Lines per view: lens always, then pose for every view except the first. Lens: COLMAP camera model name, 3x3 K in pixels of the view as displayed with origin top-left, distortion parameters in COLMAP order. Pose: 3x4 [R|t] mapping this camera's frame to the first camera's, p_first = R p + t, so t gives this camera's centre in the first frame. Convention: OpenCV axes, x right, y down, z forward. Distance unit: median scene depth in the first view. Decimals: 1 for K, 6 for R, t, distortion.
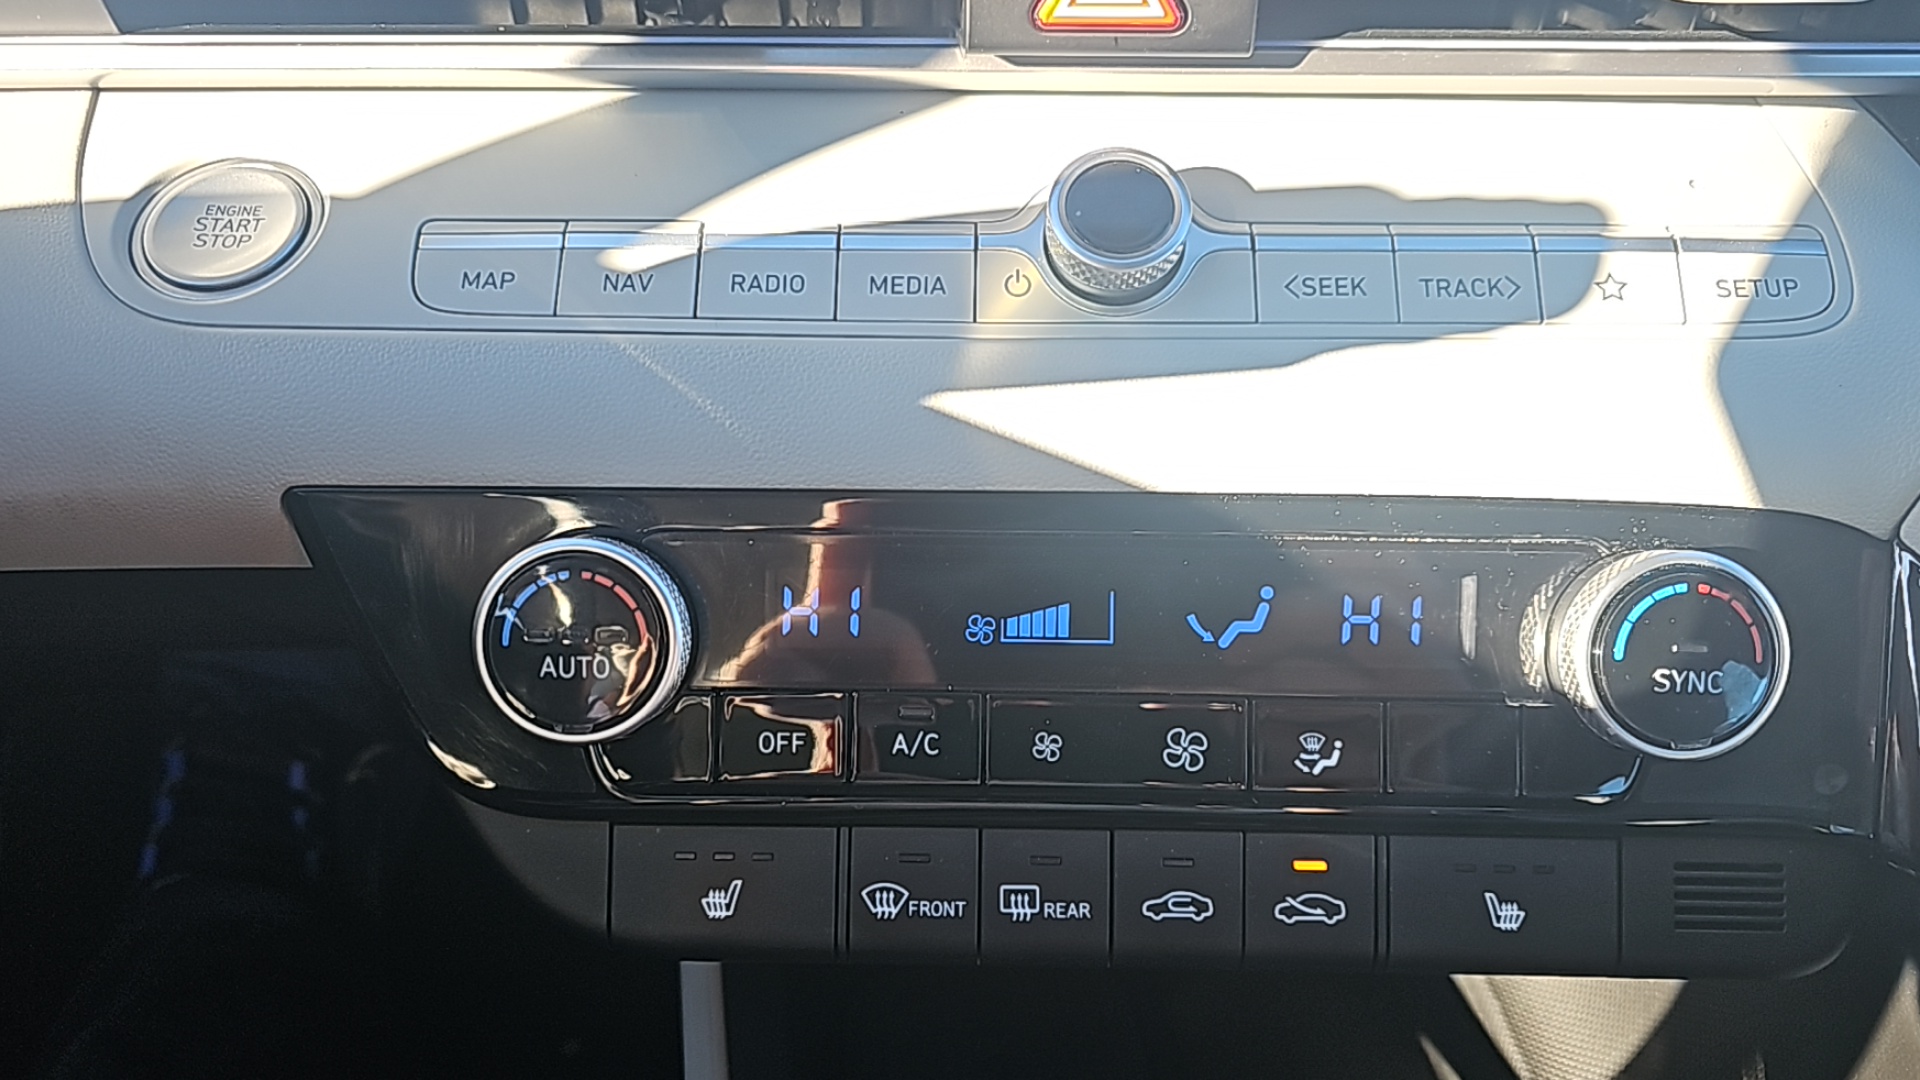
lens RADIAL K [[1372.3, 0, 947.9], [0, 1372.3, 586.9], [0, 0, 1]] dist [0.070176, -0.061169]
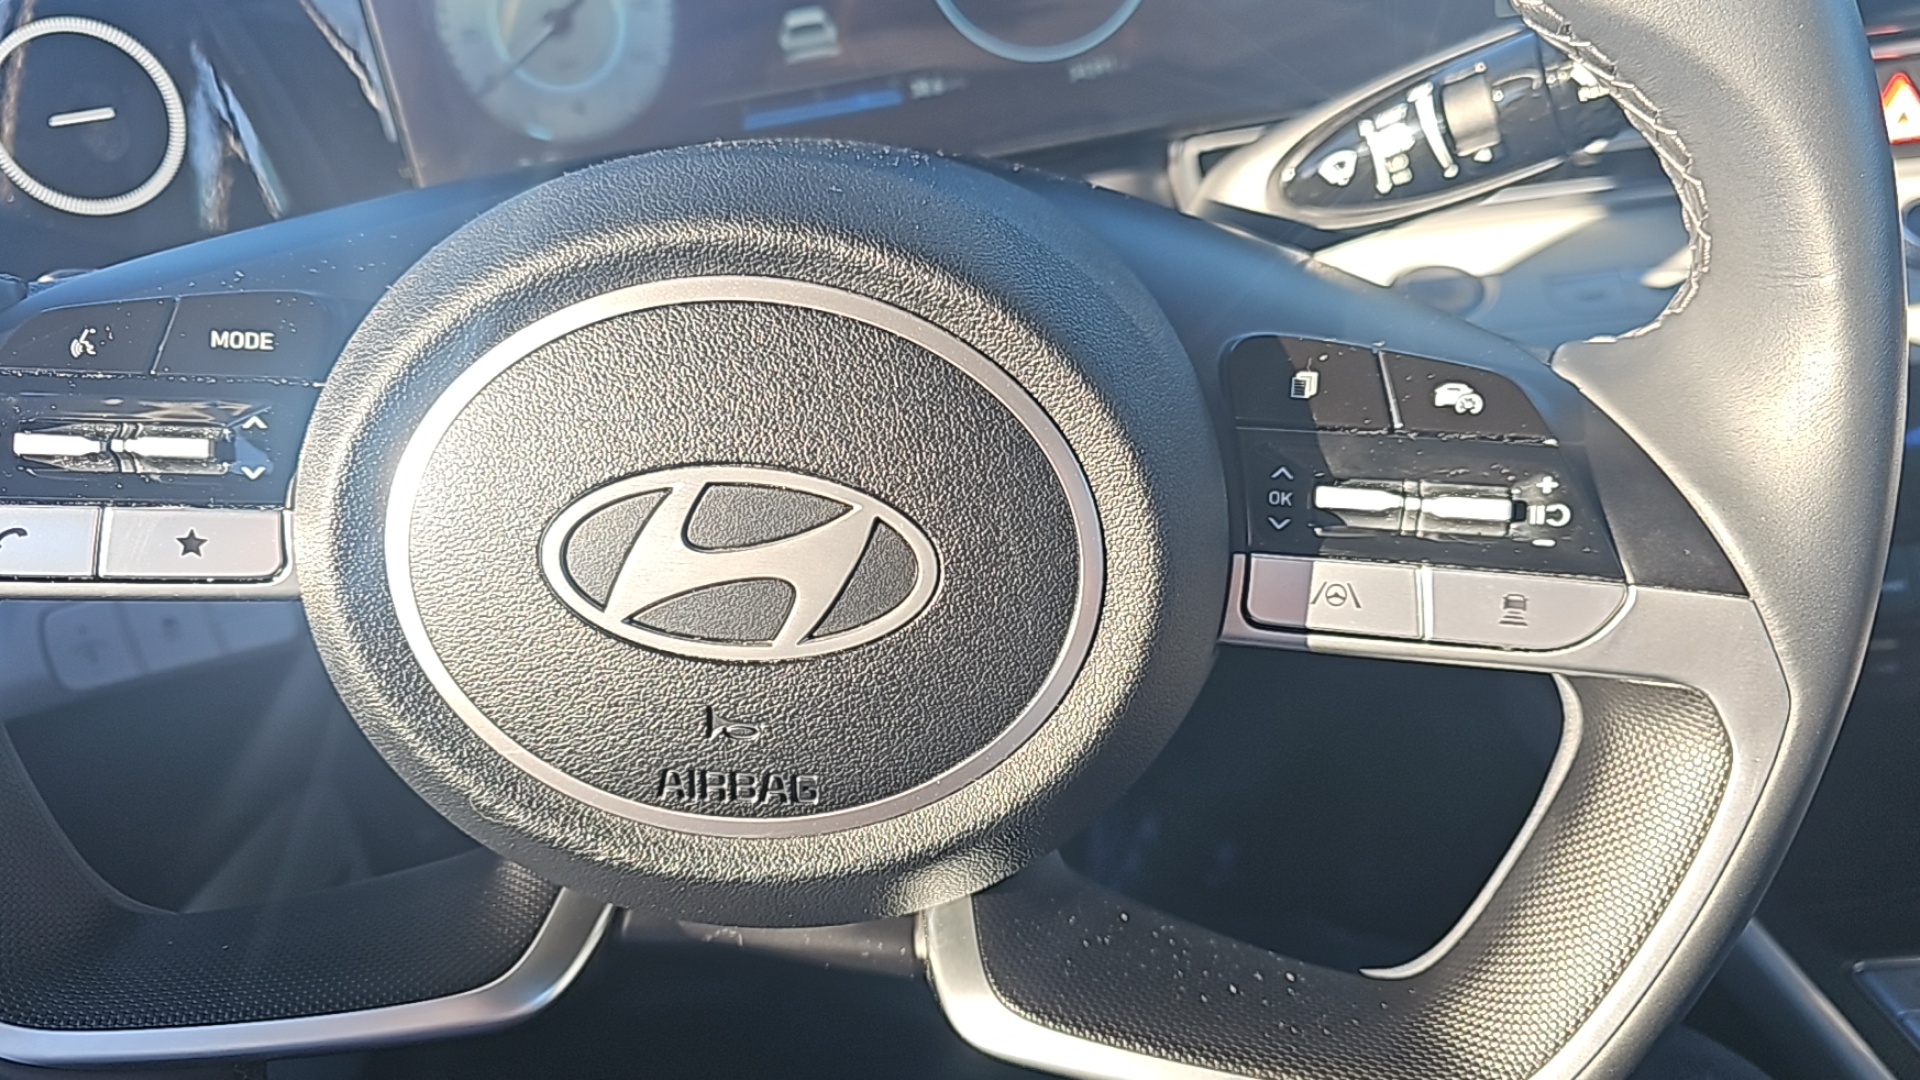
lens RADIAL K [[1372.3, 0, 944.2], [0, 1372.3, 547.1], [0, 0, 1]] dist [0.070176, -0.061169]
pose [[0.985861, -0.098842, -0.135307, -1.018589], [0.072348, 0.979435, -0.188345, 0.453161], [0.151141, 0.175893, 0.972738, -1.067043]]
